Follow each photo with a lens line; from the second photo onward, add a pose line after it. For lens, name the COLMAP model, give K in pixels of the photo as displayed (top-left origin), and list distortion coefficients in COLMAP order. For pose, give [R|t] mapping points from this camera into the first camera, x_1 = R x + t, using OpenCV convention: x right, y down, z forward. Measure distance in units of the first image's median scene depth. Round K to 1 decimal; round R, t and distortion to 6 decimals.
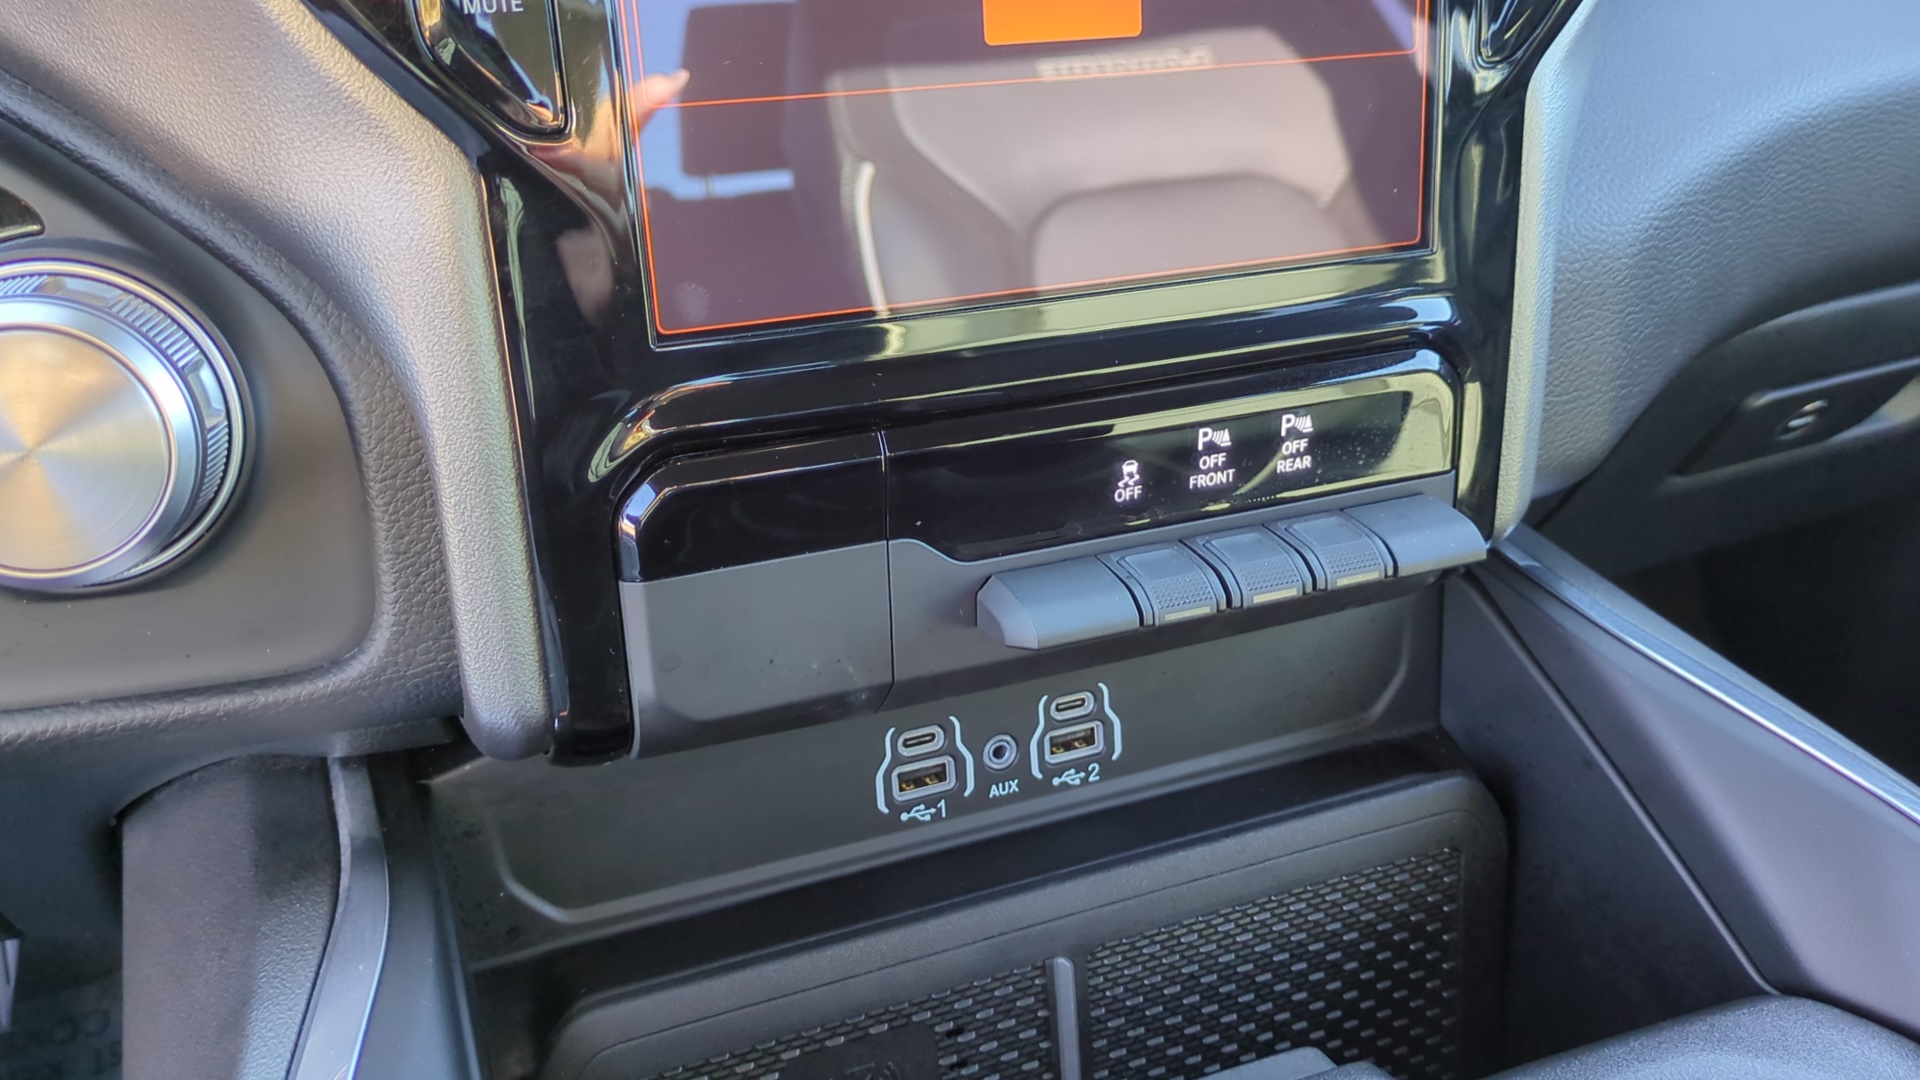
lens RADIAL K [[1634.6, 0, 966.4], [0, 1634.6, 536.7], [0, 0, 1]] dist [0.070037, -0.090962]
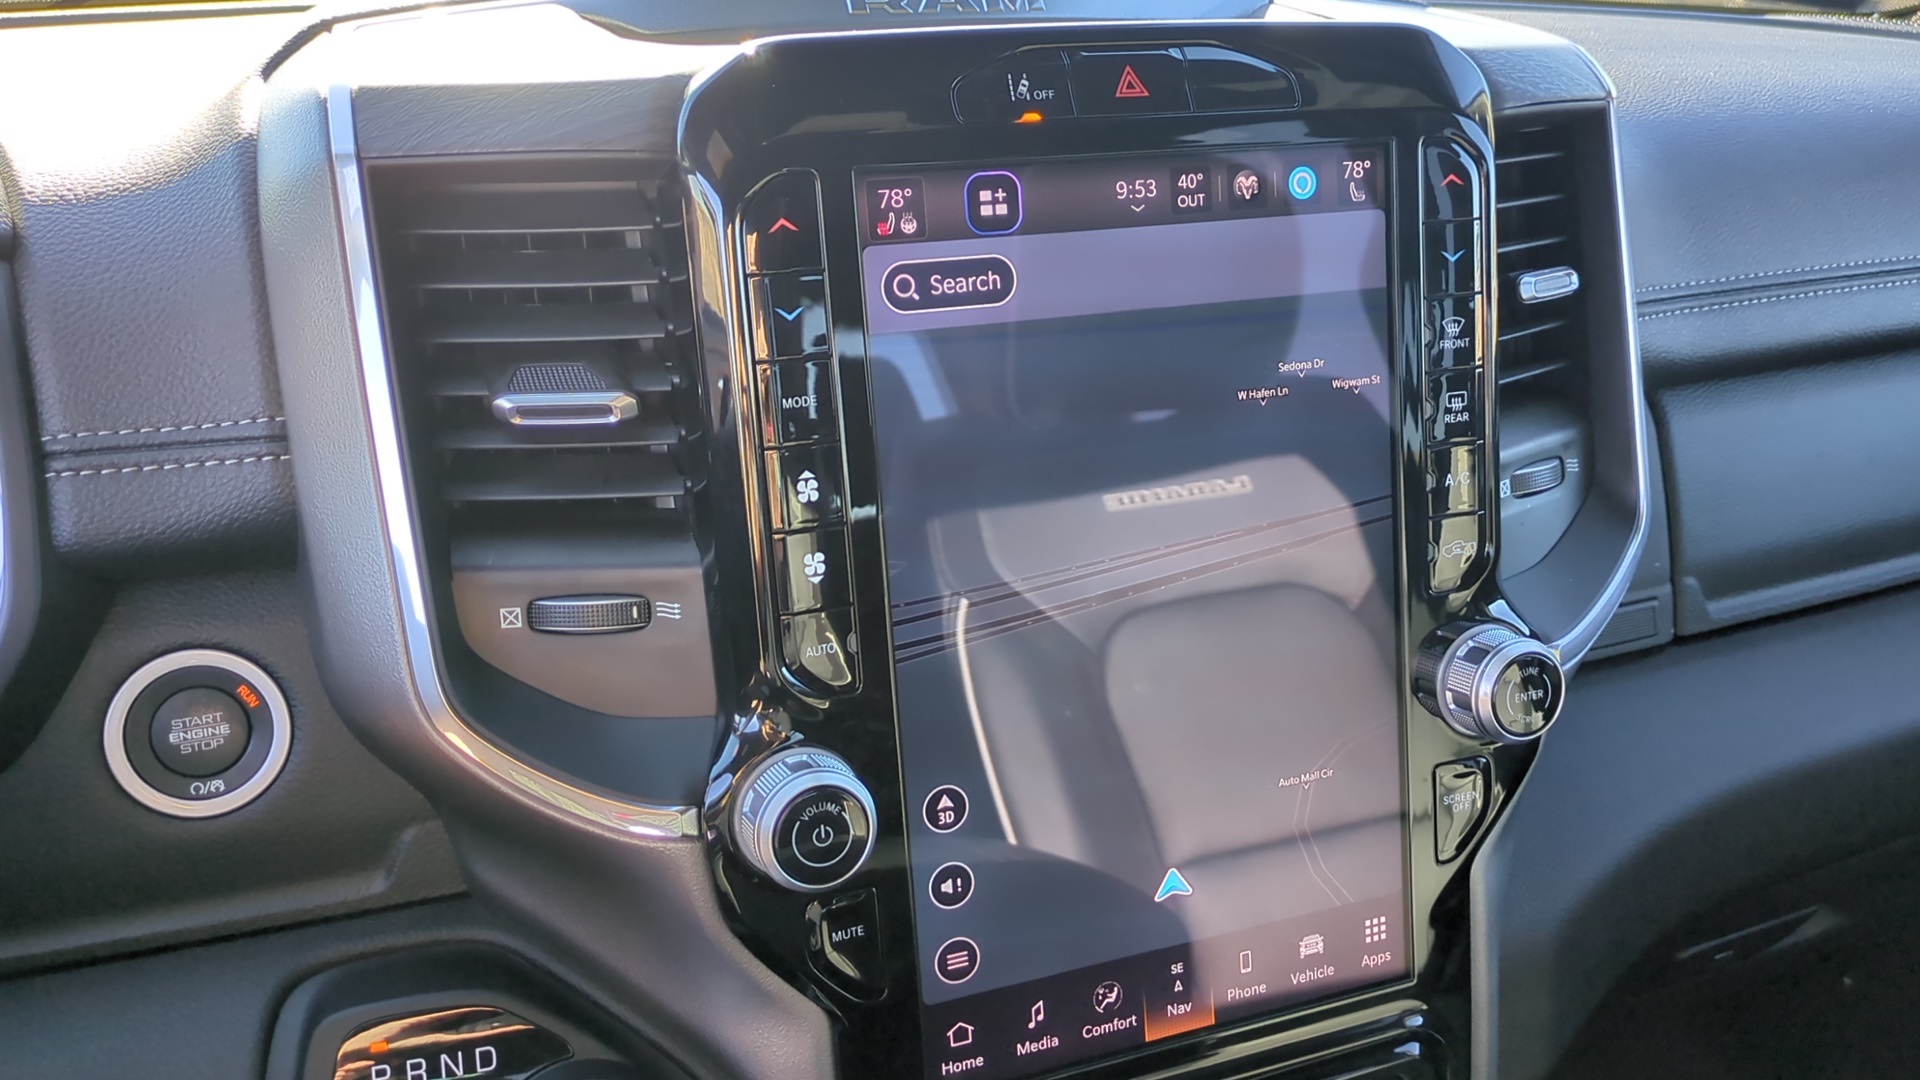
lens RADIAL K [[1634.6, 0, 966.4], [0, 1634.6, 536.7], [0, 0, 1]] dist [0.070037, -0.090962]
pose [[0.999551, -0.013108, -0.026951, -0.083607], [0.009647, 0.992138, -0.124773, -0.393291], [0.028375, 0.124457, 0.991819, -0.574322]]
